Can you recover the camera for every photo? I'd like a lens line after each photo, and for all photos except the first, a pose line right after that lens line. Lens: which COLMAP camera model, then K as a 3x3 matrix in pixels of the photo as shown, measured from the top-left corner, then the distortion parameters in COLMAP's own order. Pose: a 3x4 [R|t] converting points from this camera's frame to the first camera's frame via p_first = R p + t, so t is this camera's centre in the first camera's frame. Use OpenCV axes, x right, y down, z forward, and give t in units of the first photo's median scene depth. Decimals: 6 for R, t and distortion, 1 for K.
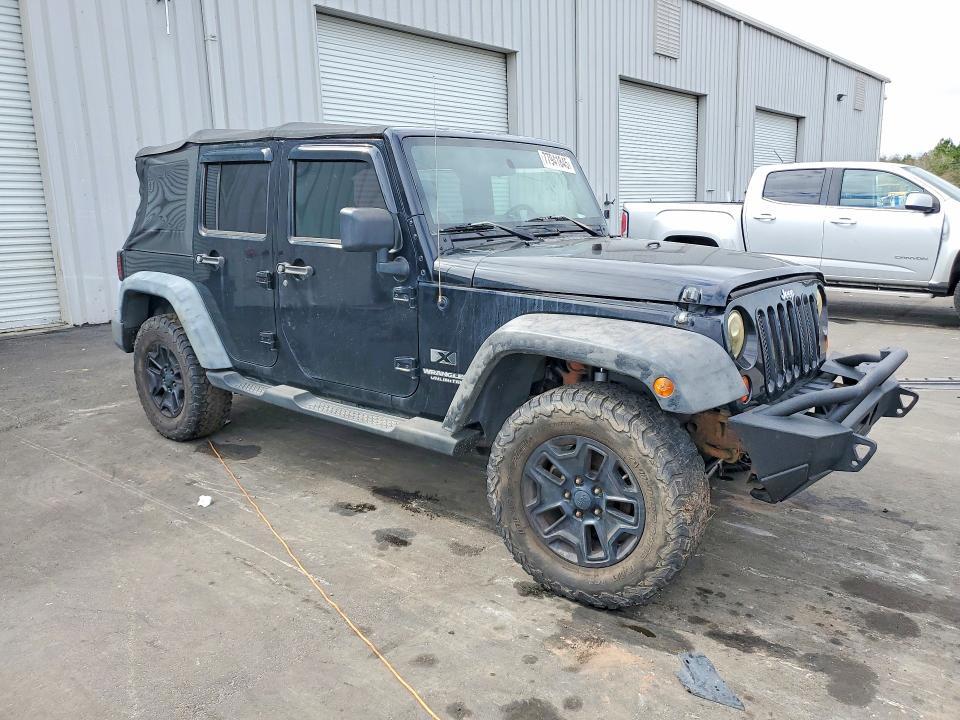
lens RADIAL K [[754.0, 0, 480.0], [0, 754.0, 360.0], [0, 0, 1]] dist [0.077260, -0.077178]
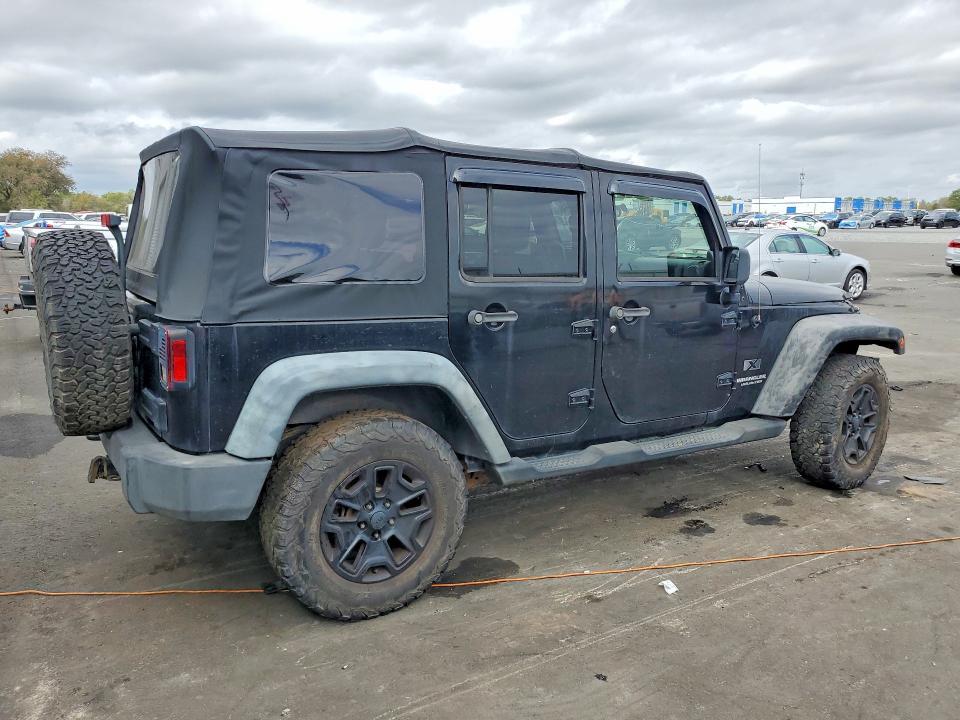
lens RADIAL K [[754.0, 0, 480.0], [0, 754.0, 360.0], [0, 0, 1]] dist [0.077260, -0.077178]
pose [[0.278758, -0.145736, 0.949239, -1.209101], [0.171041, 0.980150, 0.100253, -0.189760], [-0.945007, 0.134413, 0.298151, 0.919024]]
